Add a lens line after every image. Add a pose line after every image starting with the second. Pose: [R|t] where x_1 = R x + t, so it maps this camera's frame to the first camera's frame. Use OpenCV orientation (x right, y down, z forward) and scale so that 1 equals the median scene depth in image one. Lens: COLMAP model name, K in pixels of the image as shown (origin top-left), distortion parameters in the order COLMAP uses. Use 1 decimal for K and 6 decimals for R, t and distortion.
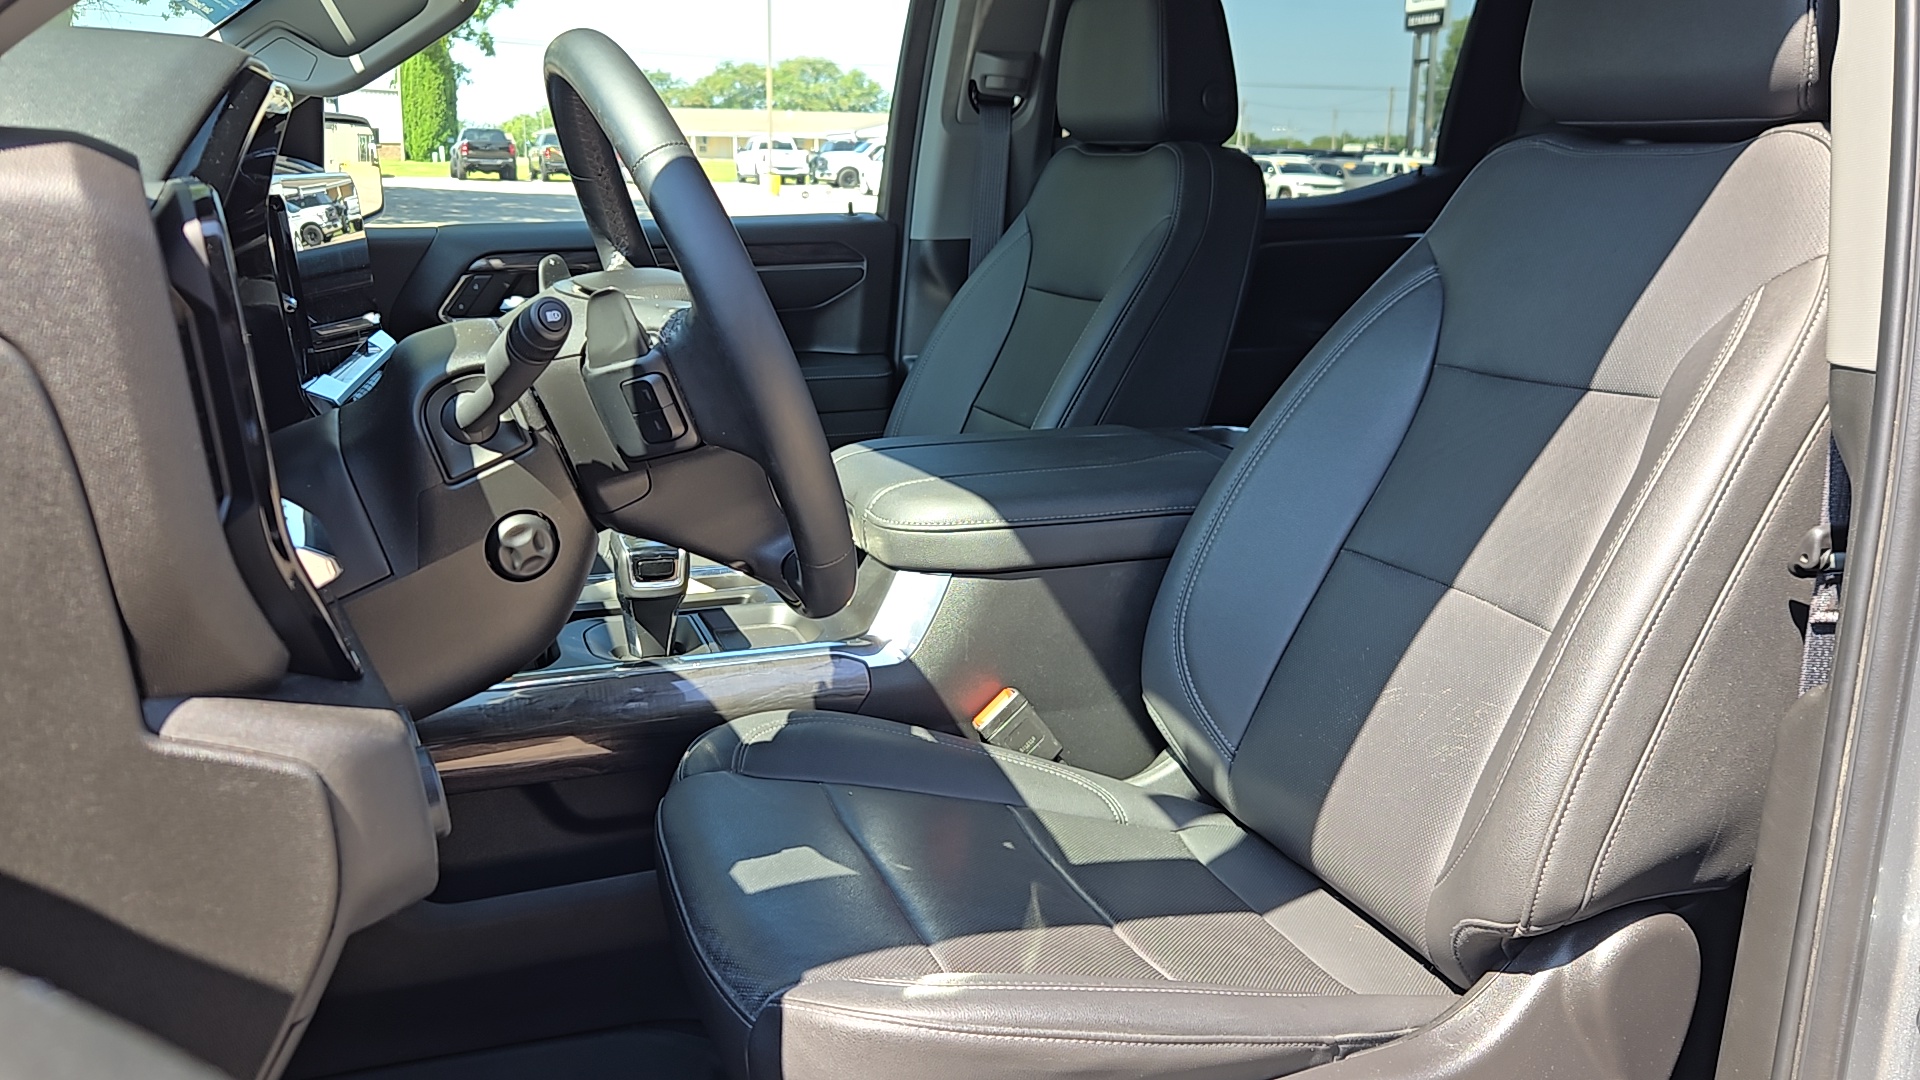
lens RADIAL K [[1599.6, 0, 963.0], [0, 1599.6, 538.2], [0, 0, 1]] dist [0.004544, -0.003390]
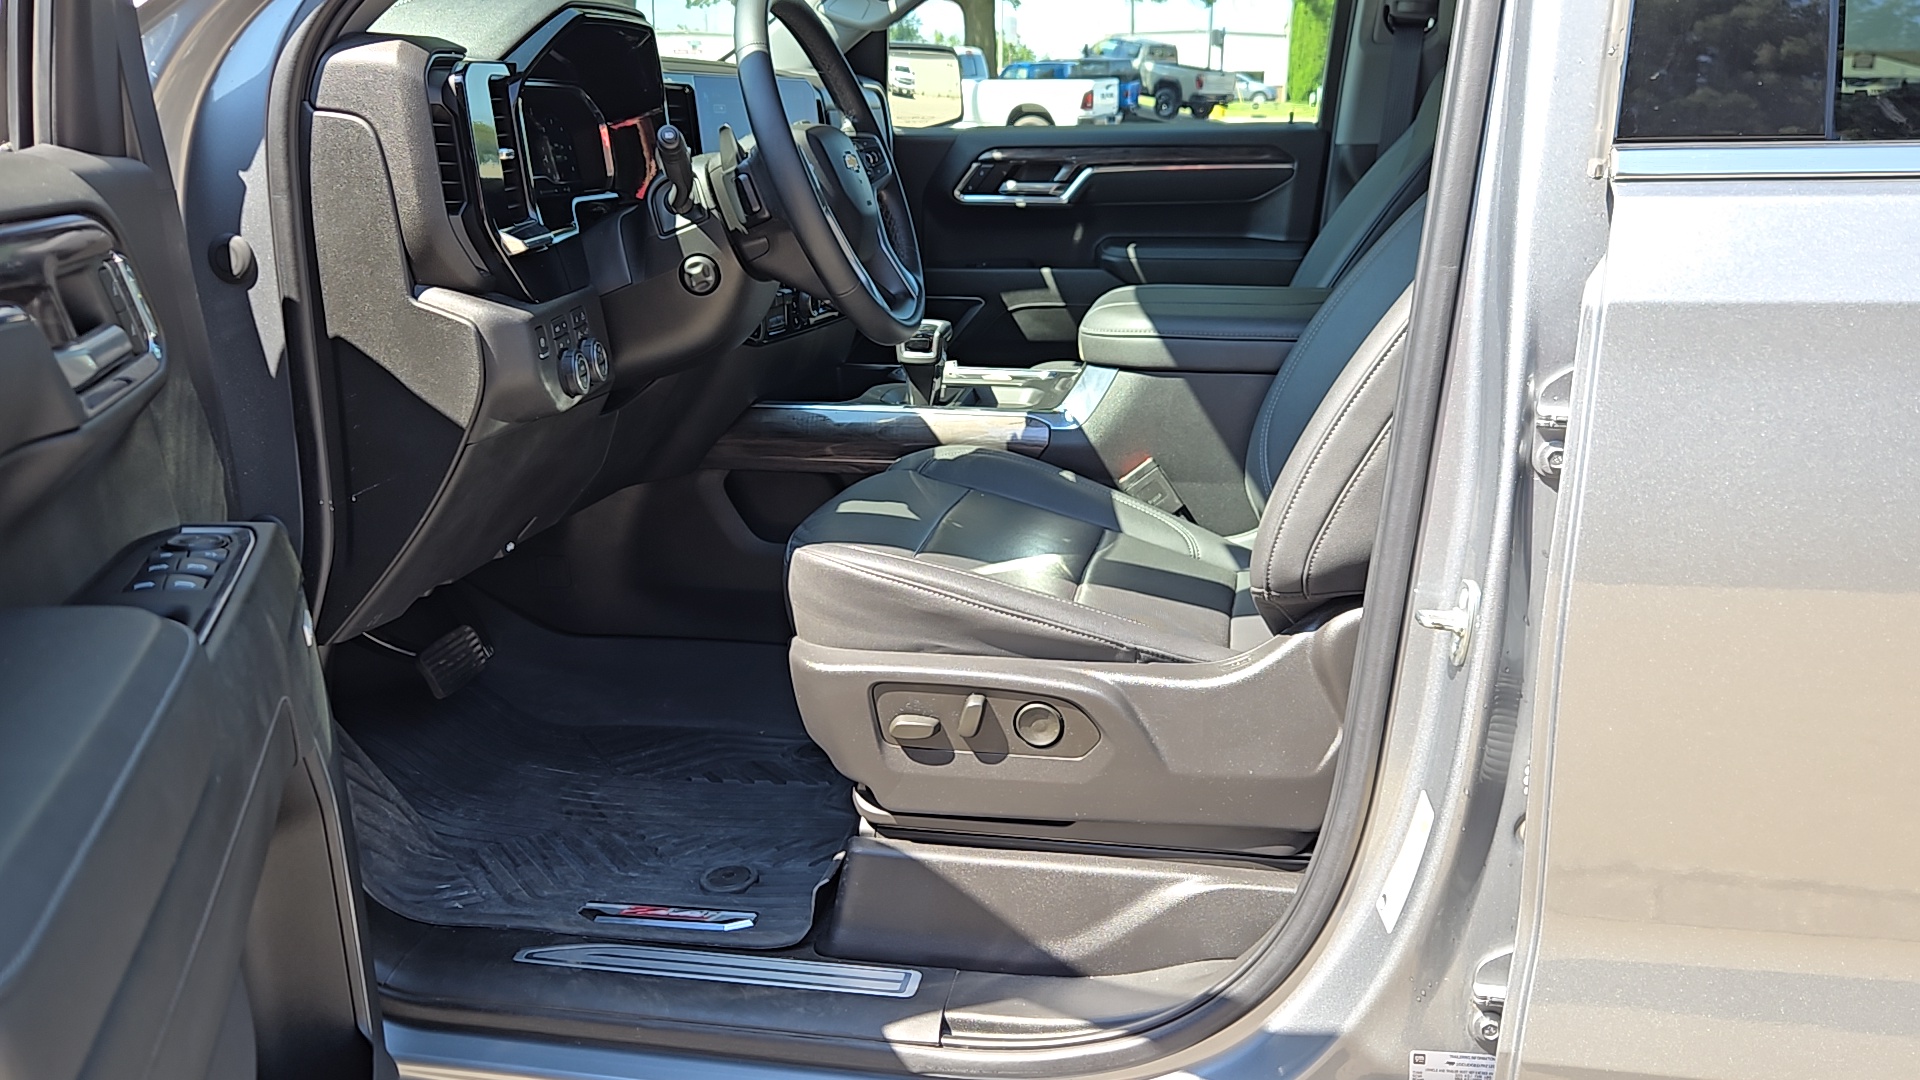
lens RADIAL K [[1599.6, 0, 965.4], [0, 1599.6, 526.7], [0, 0, 1]] dist [0.004544, -0.003390]
pose [[0.870763, 0.127918, -0.474772, 0.579042], [-0.114693, 0.991772, 0.056859, 0.099144], [0.478139, 0.004942, 0.878270, -0.282685]]
